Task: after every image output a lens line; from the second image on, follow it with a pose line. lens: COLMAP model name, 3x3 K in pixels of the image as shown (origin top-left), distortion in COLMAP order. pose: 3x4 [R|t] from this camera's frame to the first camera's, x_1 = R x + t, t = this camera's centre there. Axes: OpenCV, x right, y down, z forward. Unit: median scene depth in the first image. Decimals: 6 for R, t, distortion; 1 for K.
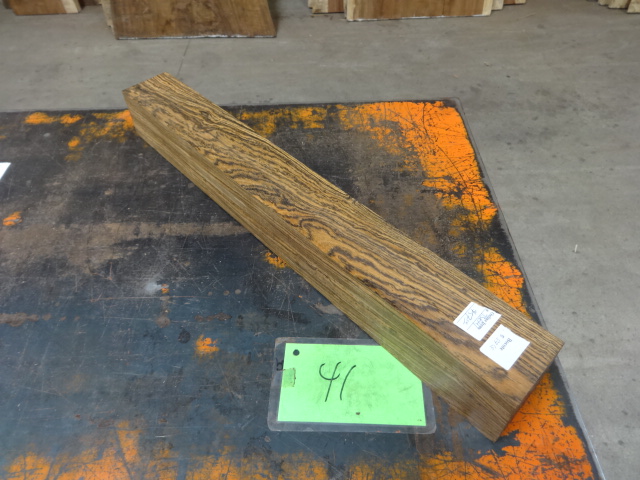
lens RADIAL K [[426.5, 0, 296.1], [0, 426.5, 262.4], [0, 0, 1]] dist [-0.006848, -0.001922]
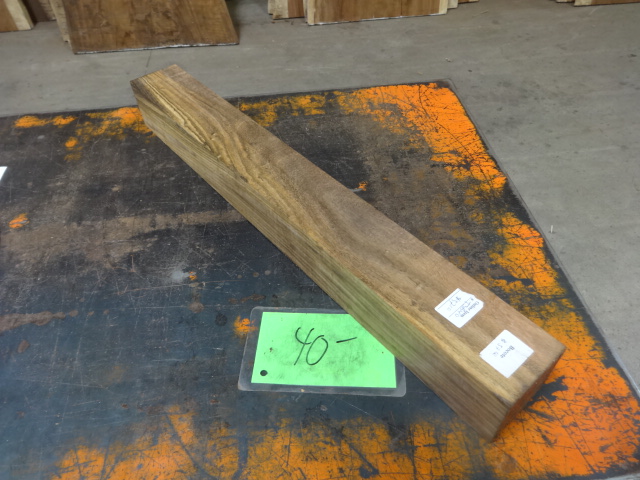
lens RADIAL K [[424.0, 0, 293.4], [0, 424.0, 266.8], [0, 0, 1]] dist [-0.003207, -0.001830]
pose [[0.995397, -0.074799, 0.059908, -0.114766], [0.075220, 0.997155, -0.004798, 0.054804], [-0.059379, 0.009282, 0.998192, 0.002964]]
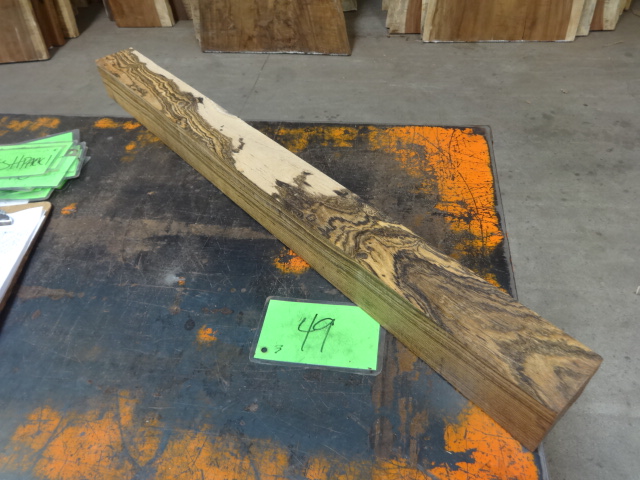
lens RADIAL K [[422.0, 0, 303.5], [0, 422.0, 264.4], [0, 0, 1]] dist [-0.005813, -0.000655]
pose [[0.987208, 0.096253, -0.127108, 0.126406], [-0.099160, 0.994931, -0.016726, 0.004164], [0.124854, 0.029116, 0.991748, -0.054282]]
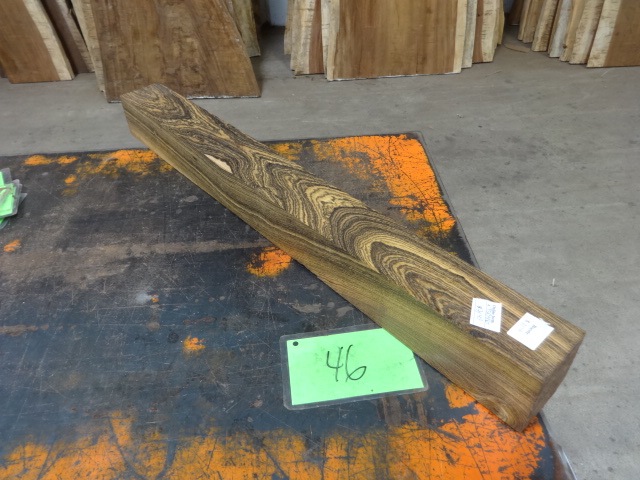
lens RADIAL K [[426.3, 0, 295.6], [0, 426.3, 276.2], [0, 0, 1]] dist [-0.003315, -0.003821]
pose [[0.999279, -0.031843, 0.020661, 0.025862], [0.033654, 0.994979, -0.094252, 0.103784], [-0.017556, 0.094879, 0.995334, -0.081284]]
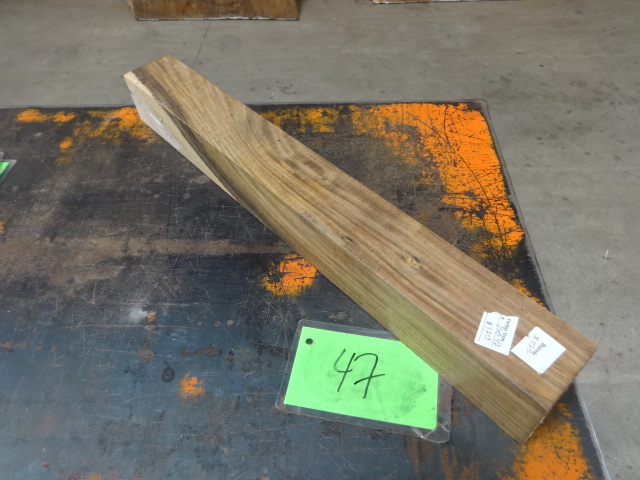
lens RADIAL K [[422.0, 0, 303.5], [0, 422.0, 264.4], [0, 0, 1]] dist [-0.005813, -0.000655]
pose [[0.999425, 0.022005, -0.025805, 0.033576], [-0.020907, 0.998896, 0.042063, -0.081527], [0.026702, -0.041500, 0.998782, 0.098576]]
